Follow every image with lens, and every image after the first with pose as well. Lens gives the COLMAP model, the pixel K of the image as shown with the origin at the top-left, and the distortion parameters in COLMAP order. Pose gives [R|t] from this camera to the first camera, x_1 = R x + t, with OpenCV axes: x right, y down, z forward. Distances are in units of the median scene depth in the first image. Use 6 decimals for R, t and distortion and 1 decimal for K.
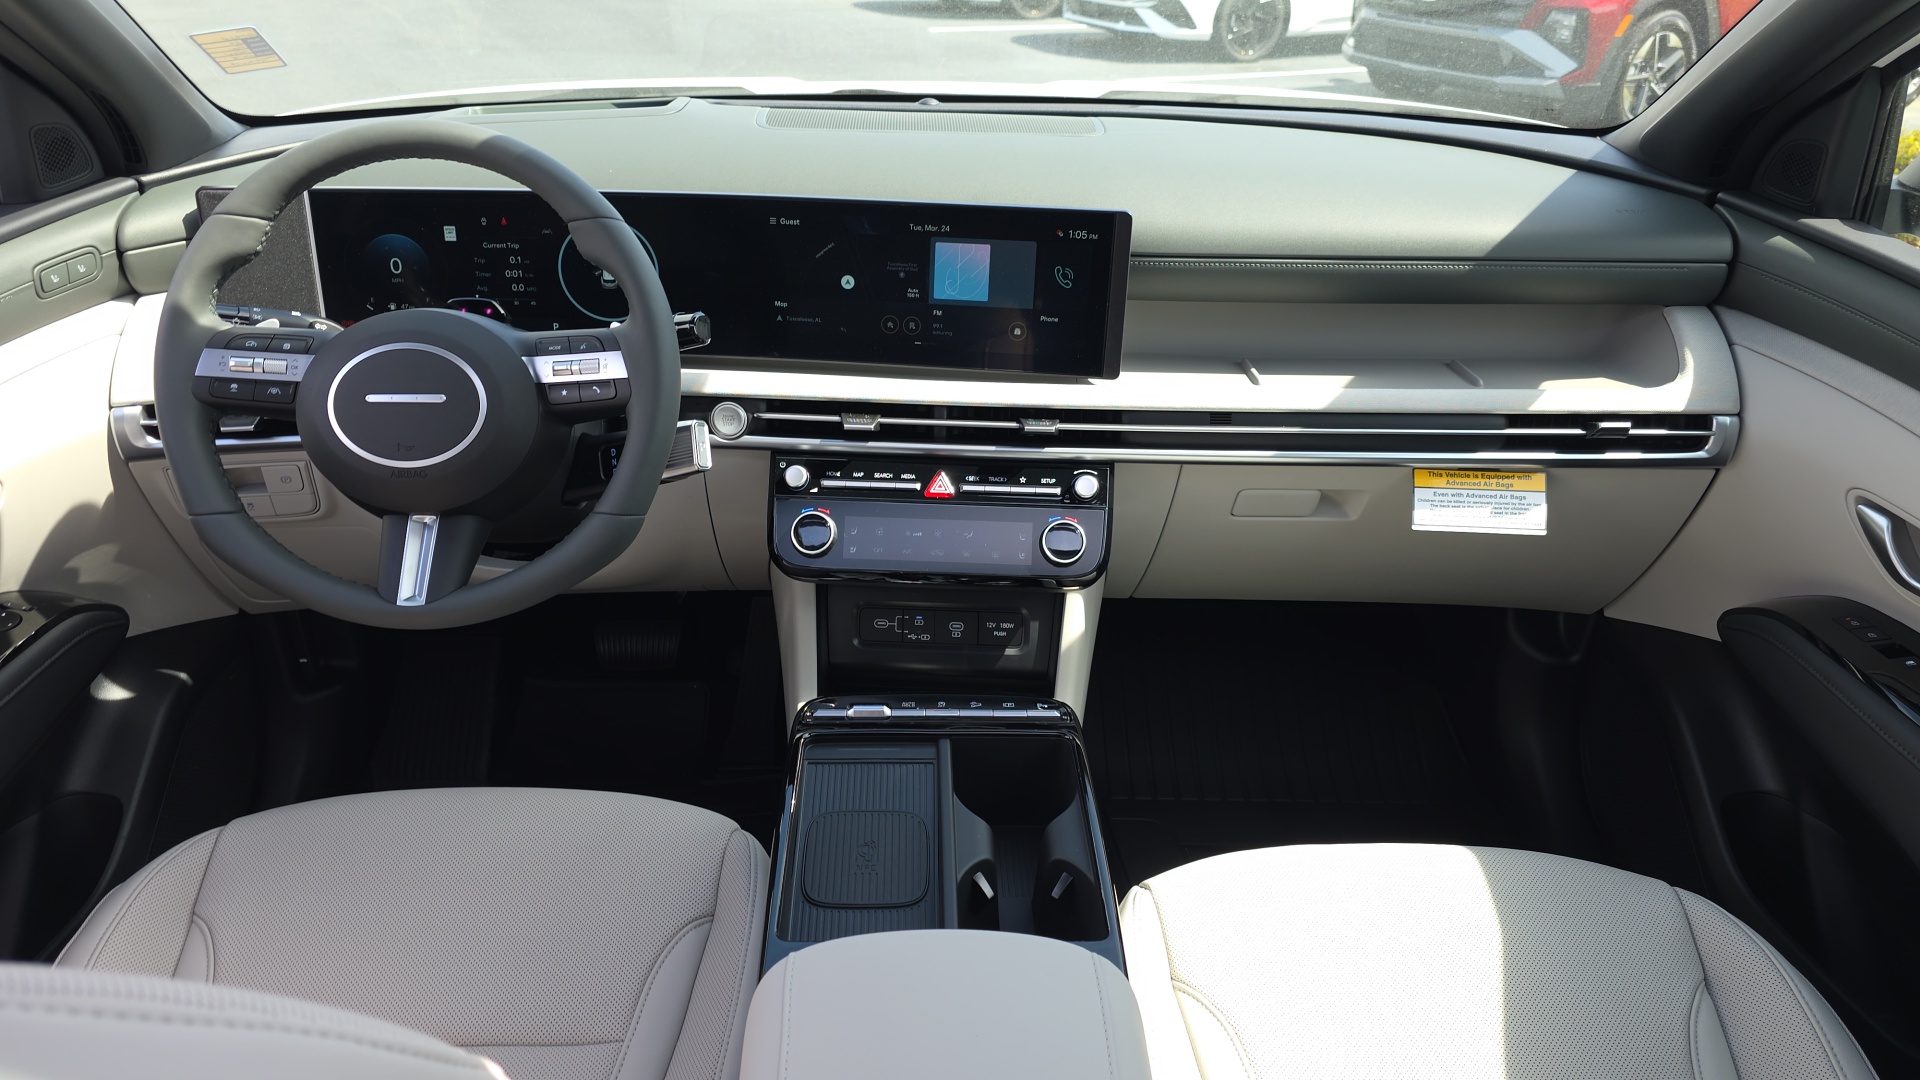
lens RADIAL K [[1276.3, 0, 921.0], [0, 1276.3, 541.1], [0, 0, 1]] dist [0.075112, -0.070392]
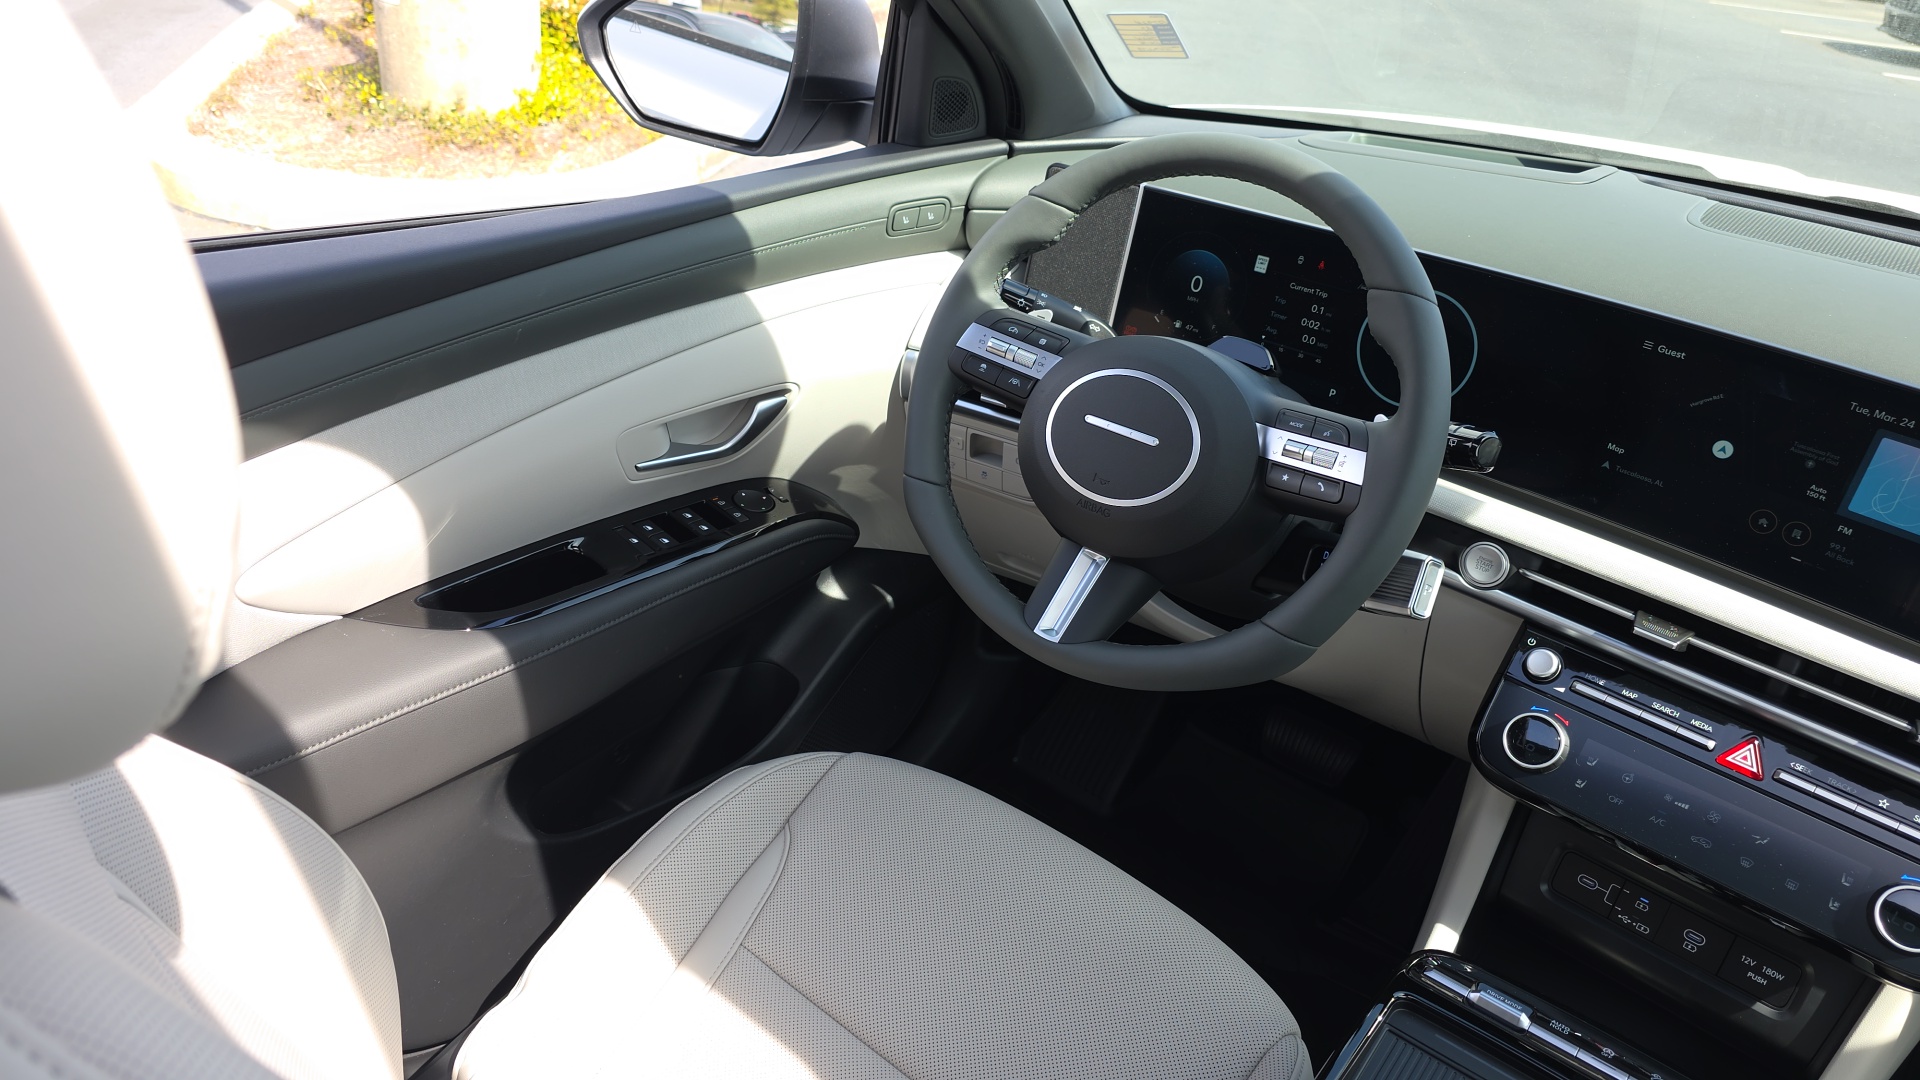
lens RADIAL K [[1303.5, 0, 952.8], [0, 1303.5, 551.5], [0, 0, 1]] dist [0.079469, -0.072588]
pose [[0.777912, 0.354954, -0.518518, 0.015148], [-0.360074, 0.928063, 0.095105, -0.061558], [0.514975, 0.112722, 0.849761, 0.131016]]
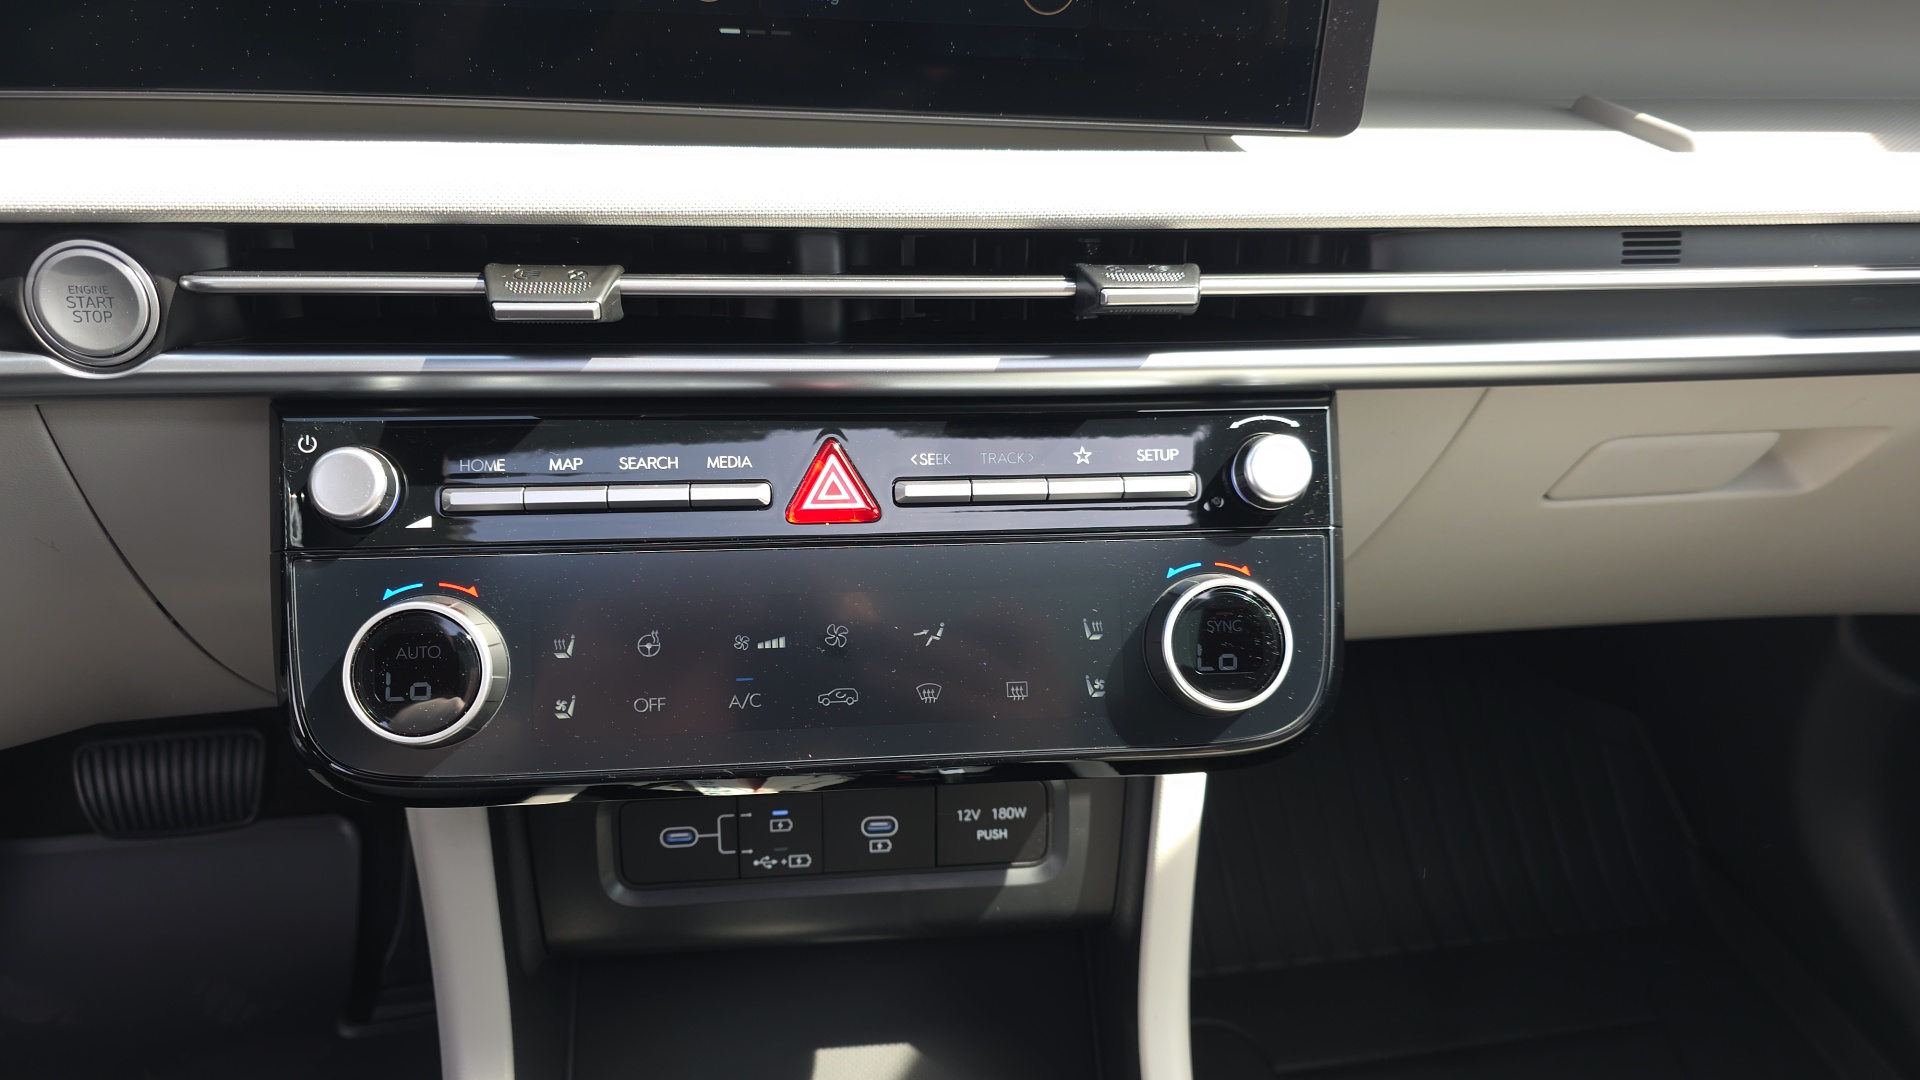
lens RADIAL K [[1317.0, 0, 960.0], [0, 1317.0, 540.0], [0, 0, 1]] dist [0.068772, -0.092708]
pose [[0.984795, -0.064718, 0.161215, -0.007646], [0.050329, 0.994505, 0.091794, -0.059267], [-0.166270, -0.082285, 0.982641, 0.671408]]
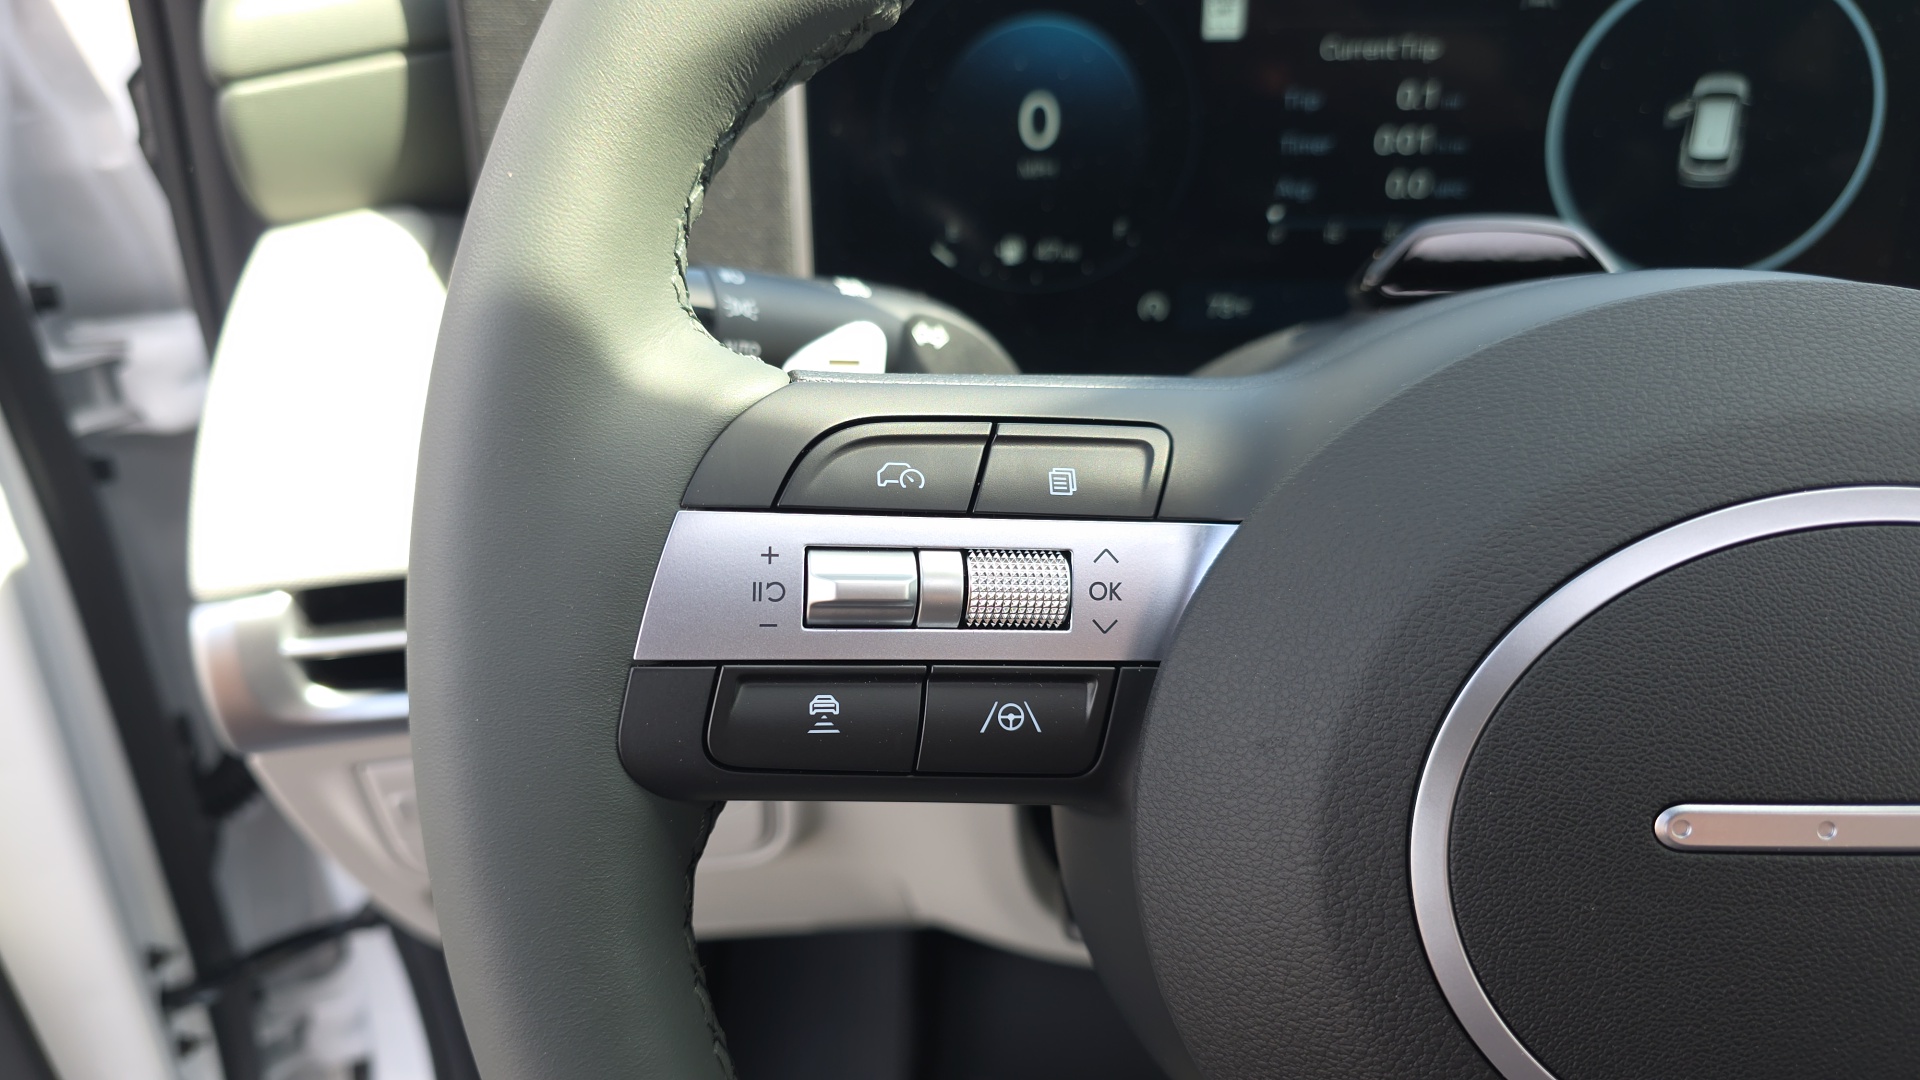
lens RADIAL K [[1351.8, 0, 913.4], [0, 1351.8, 541.3], [0, 0, 1]] dist [-0.002279, -0.001334]
pose [[0.998292, 0.000737, -0.058410, -0.424122], [0.001670, 0.999151, 0.041155, -0.126591], [0.058391, -0.041182, 0.997444, 0.675500]]
